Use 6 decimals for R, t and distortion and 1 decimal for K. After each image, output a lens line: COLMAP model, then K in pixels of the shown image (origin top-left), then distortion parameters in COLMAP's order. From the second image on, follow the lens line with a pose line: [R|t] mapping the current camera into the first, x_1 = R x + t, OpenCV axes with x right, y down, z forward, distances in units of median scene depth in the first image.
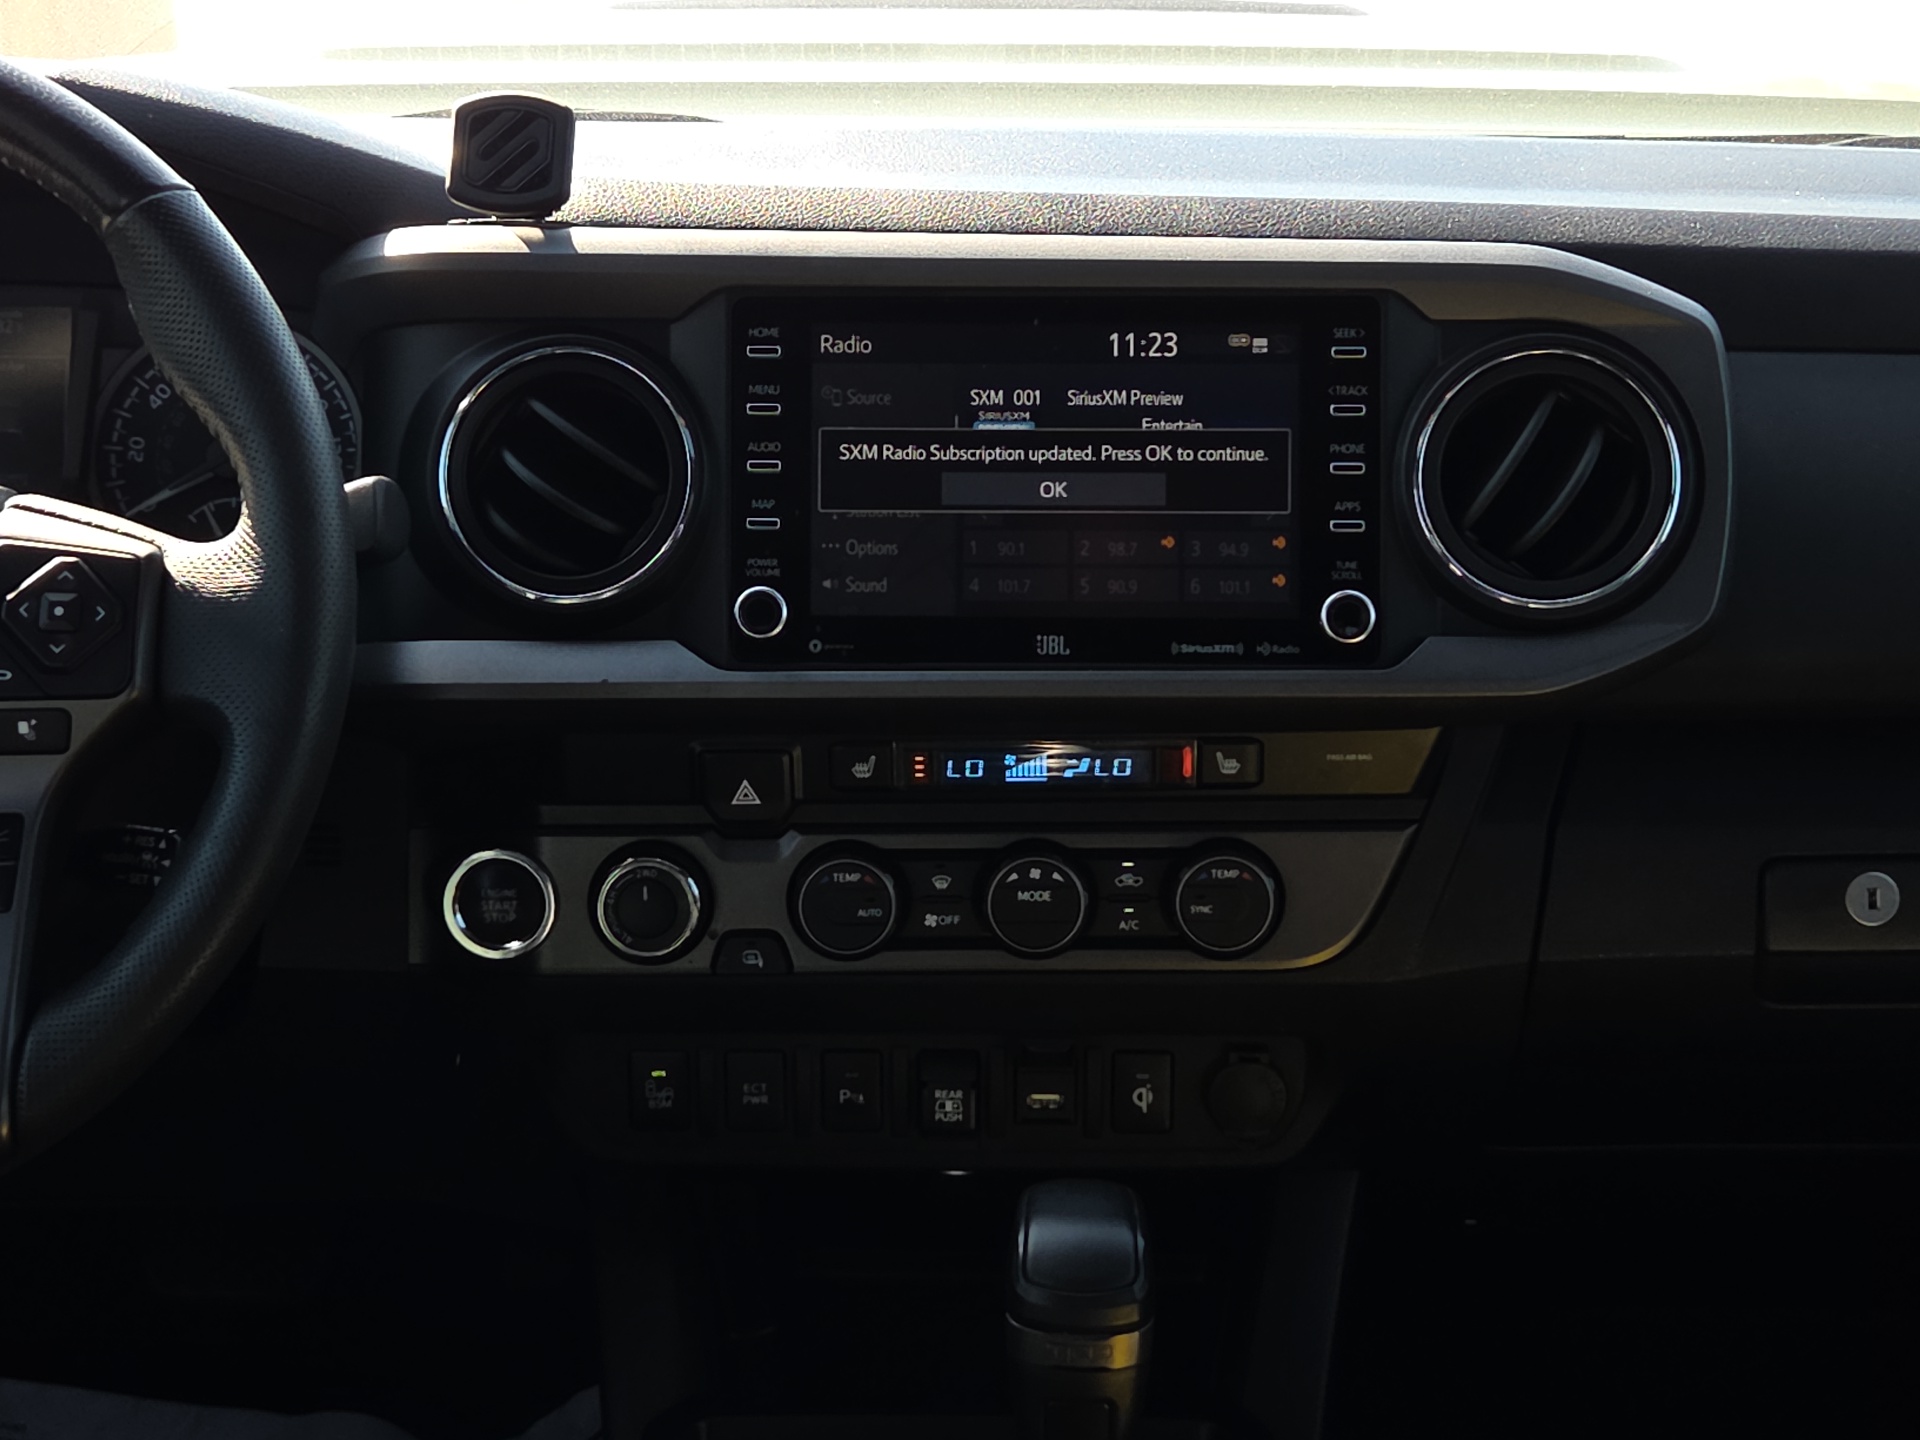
lens RADIAL K [[3170.1, 0, 963.9], [0, 3170.1, 668.5], [0, 0, 1]] dist [0.059613, 0.000000]
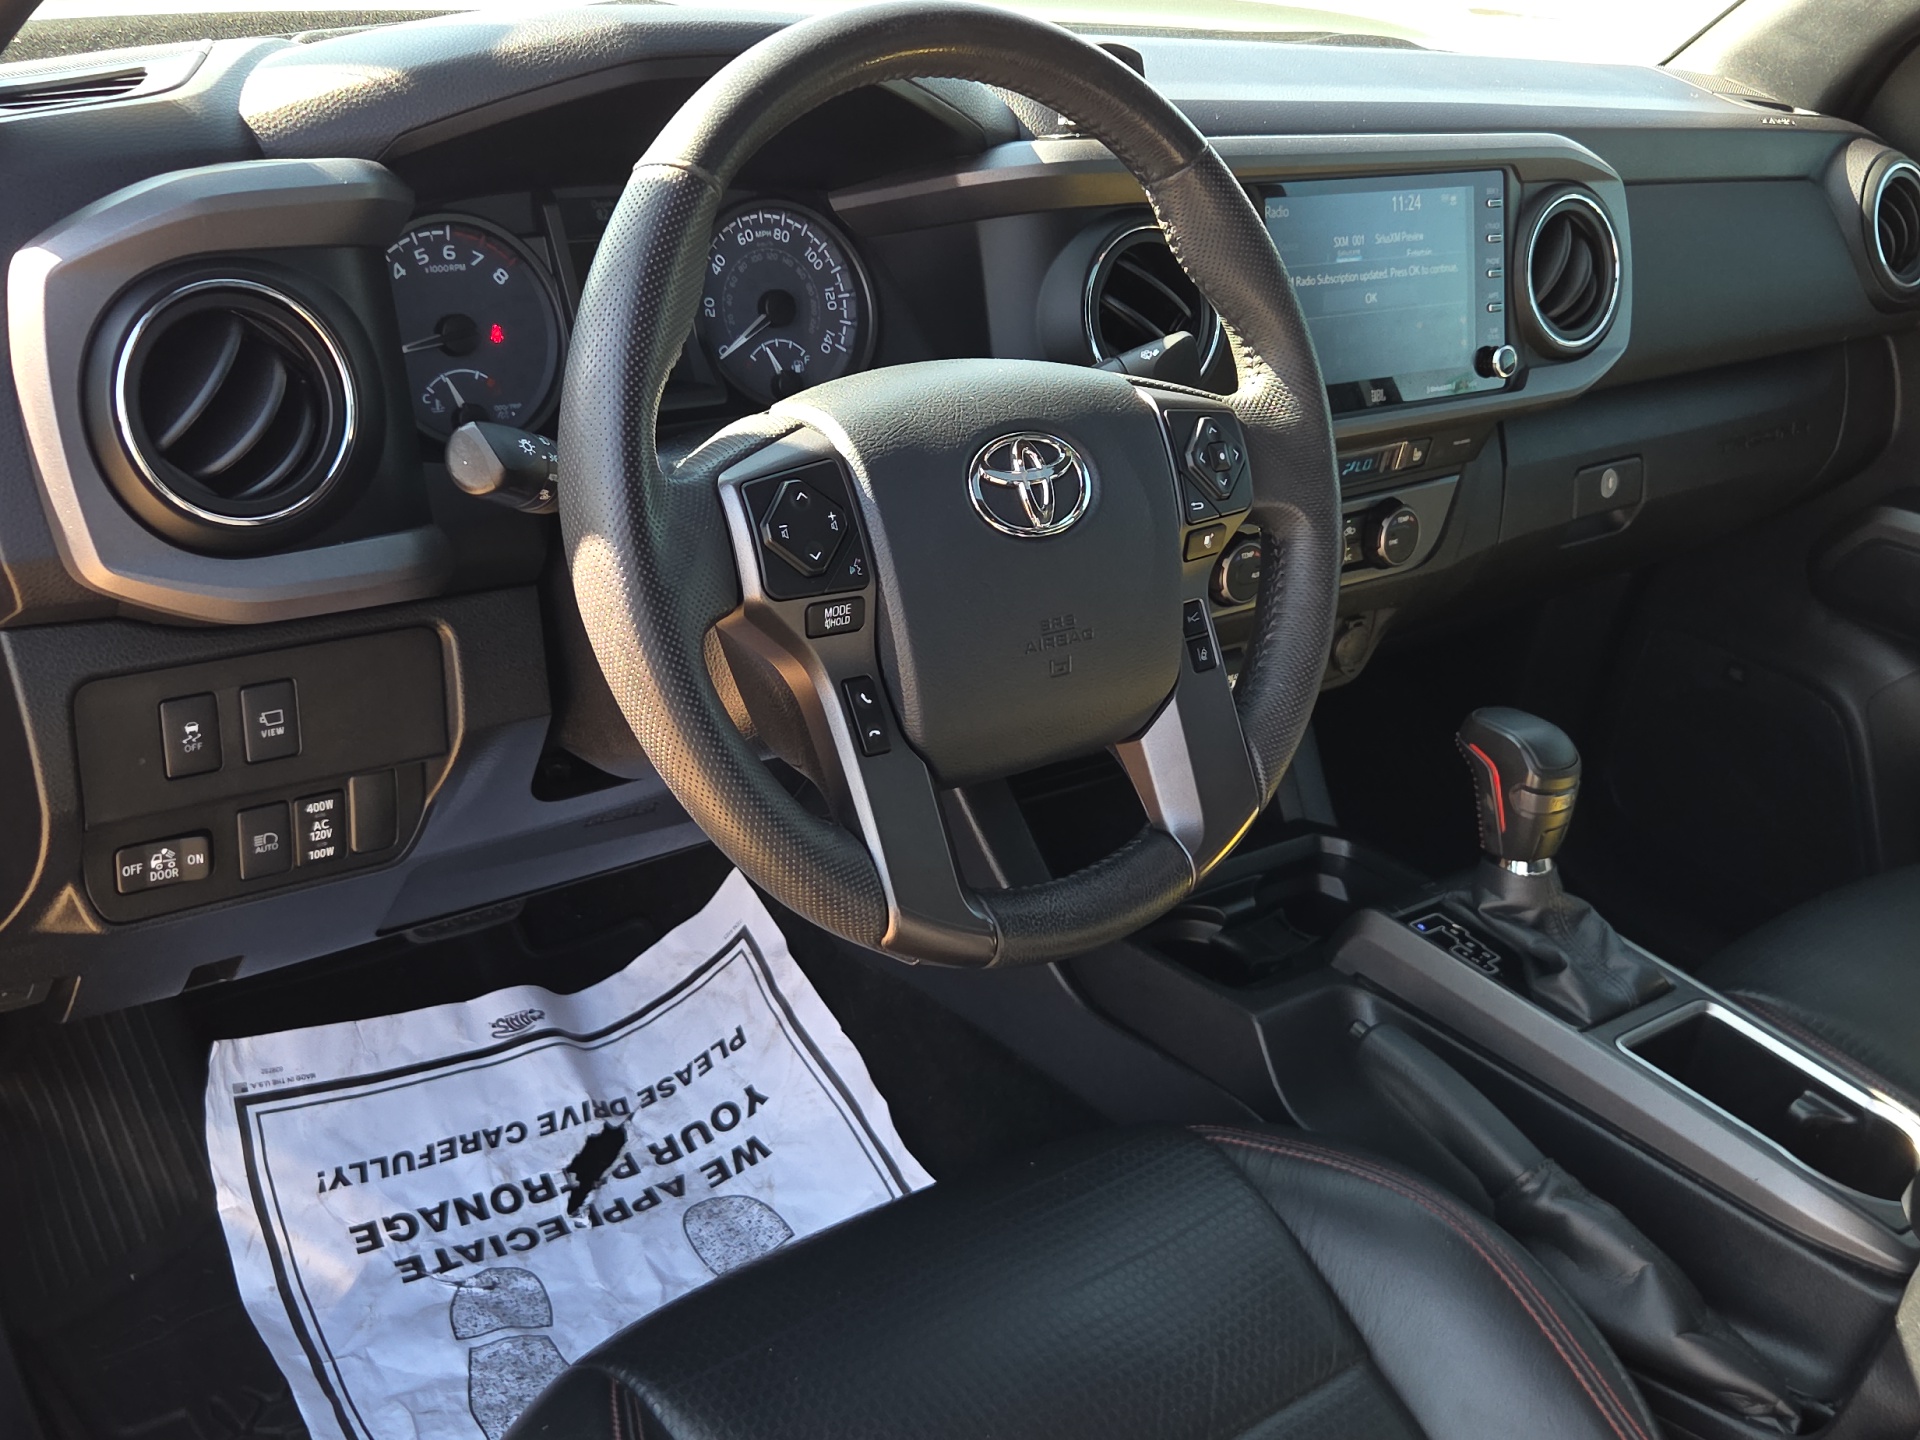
lens RADIAL K [[2148.1, 0, 961.0], [0, 2148.1, 679.4], [0, 0, 1]] dist [0.071908, 0.000000]
pose [[0.766972, -0.183125, 0.614996, -0.840806], [0.062584, 0.975192, 0.212329, -0.113318], [-0.638621, -0.124361, 0.759406, 0.276780]]
